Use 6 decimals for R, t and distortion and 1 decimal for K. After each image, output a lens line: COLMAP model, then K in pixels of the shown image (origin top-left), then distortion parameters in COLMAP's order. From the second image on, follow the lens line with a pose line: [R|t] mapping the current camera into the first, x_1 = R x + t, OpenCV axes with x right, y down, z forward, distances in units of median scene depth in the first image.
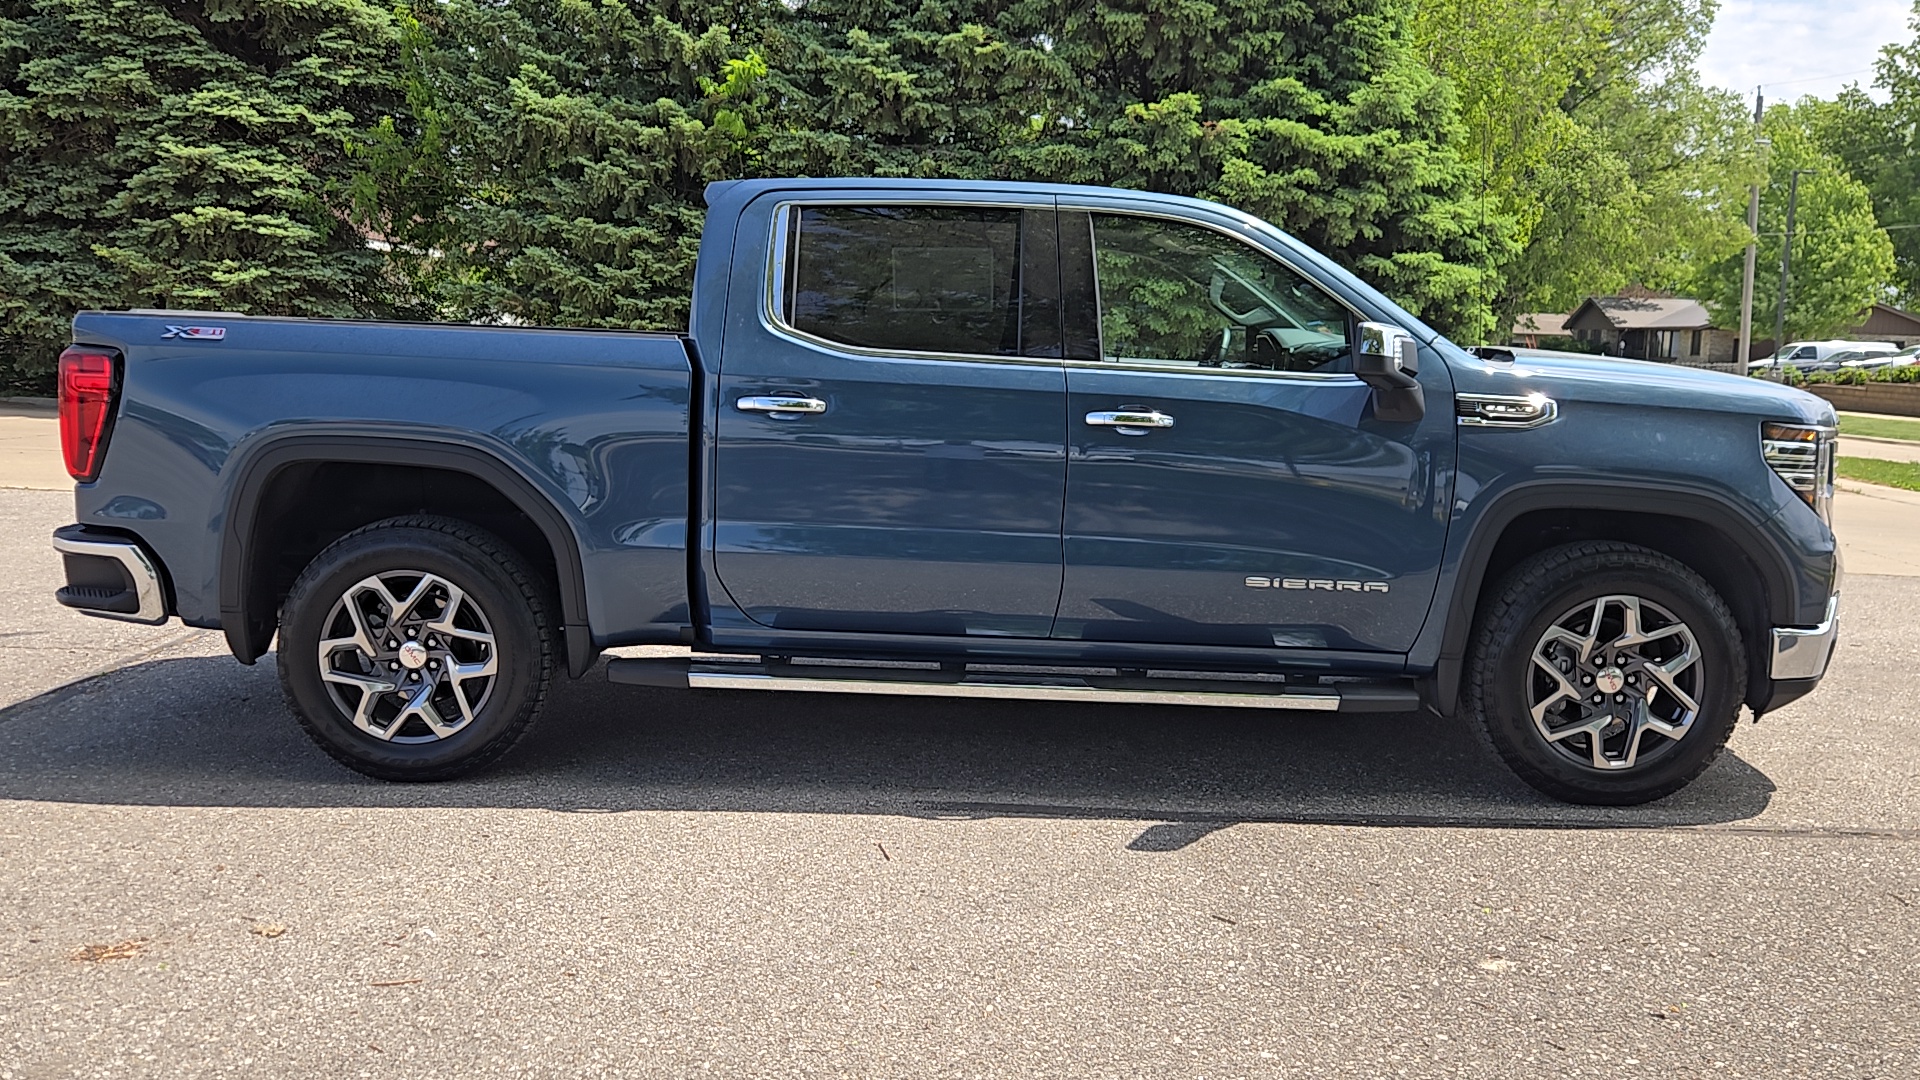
lens RADIAL K [[1600.9, 0, 955.5], [0, 1600.9, 534.1], [0, 0, 1]] dist [0.006899, -0.007905]
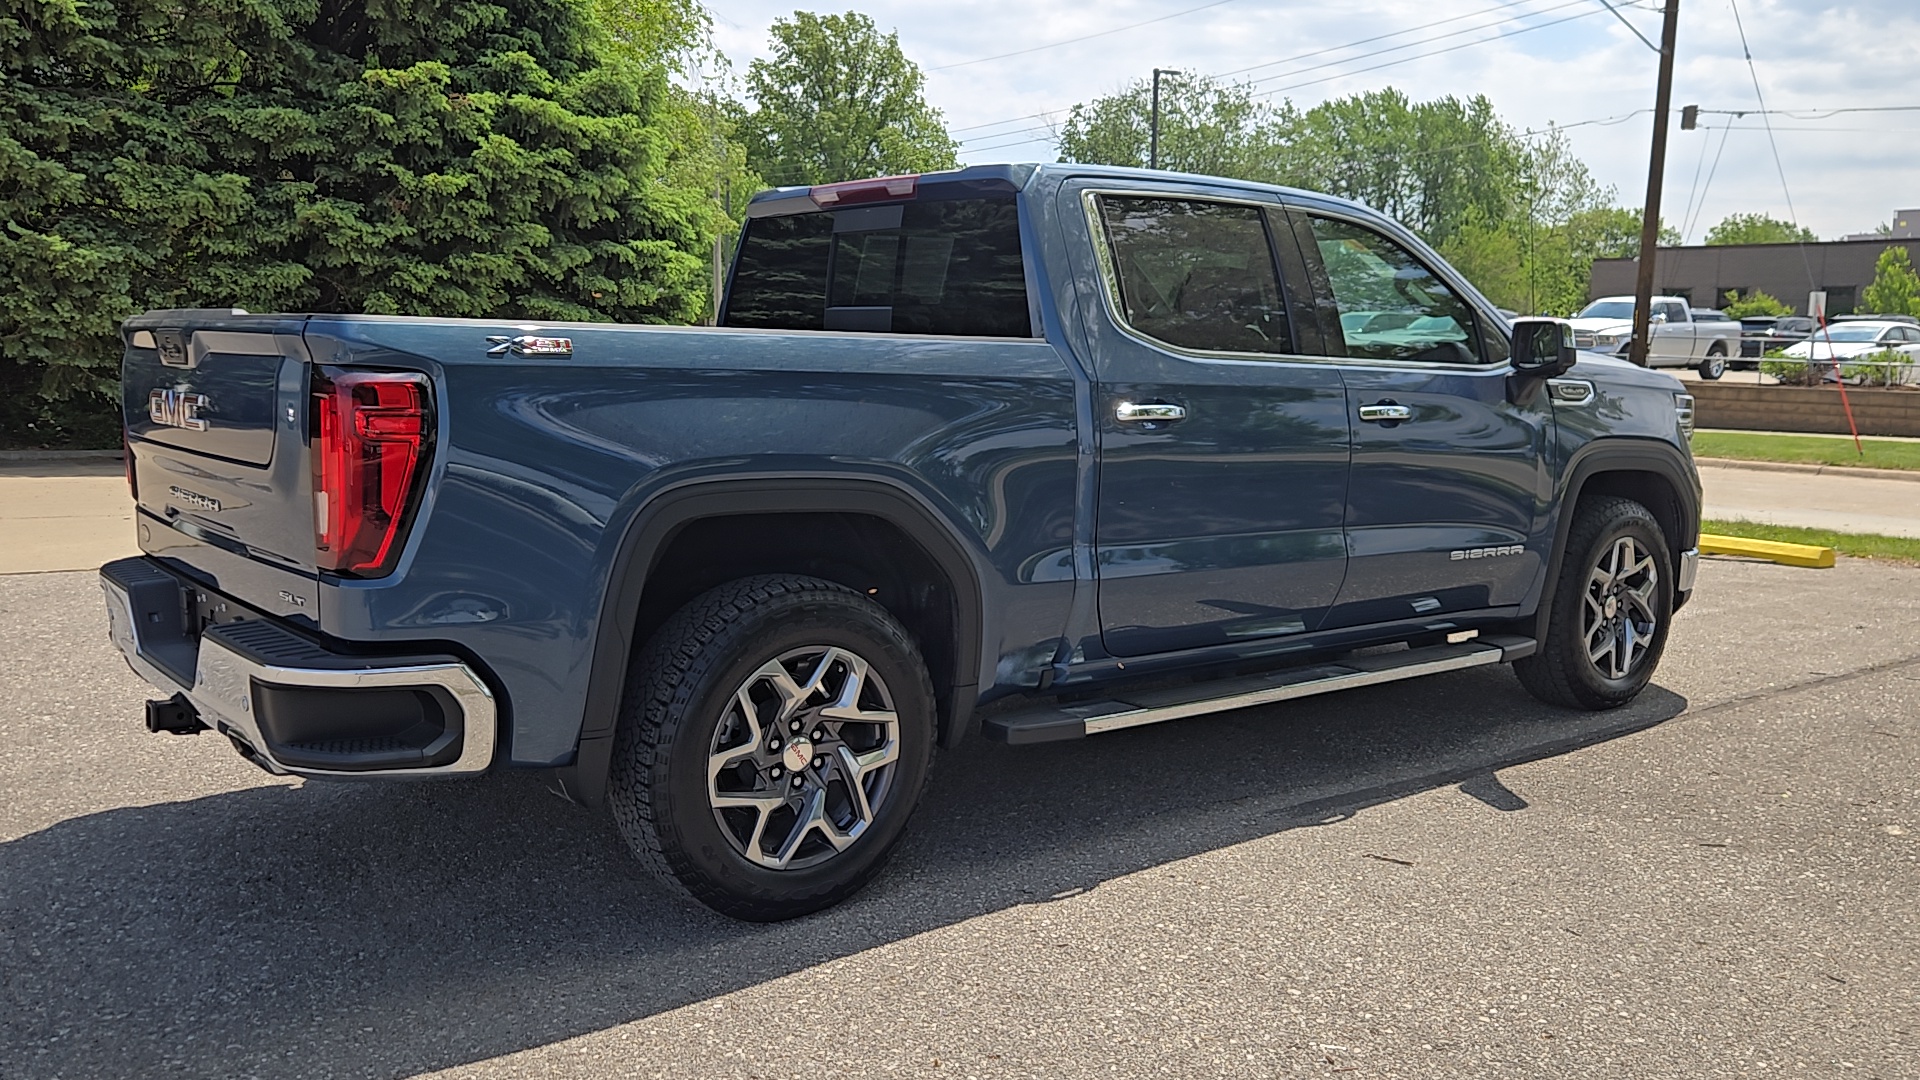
lens RADIAL K [[1600.9, 0, 955.5], [0, 1600.9, 534.1], [0, 0, 1]] dist [0.006899, -0.007905]
pose [[0.789957, -0.089986, 0.606523, -0.744009], [0.083574, 0.995743, 0.038883, -0.055299], [-0.607439, 0.019974, 0.794115, 0.334130]]
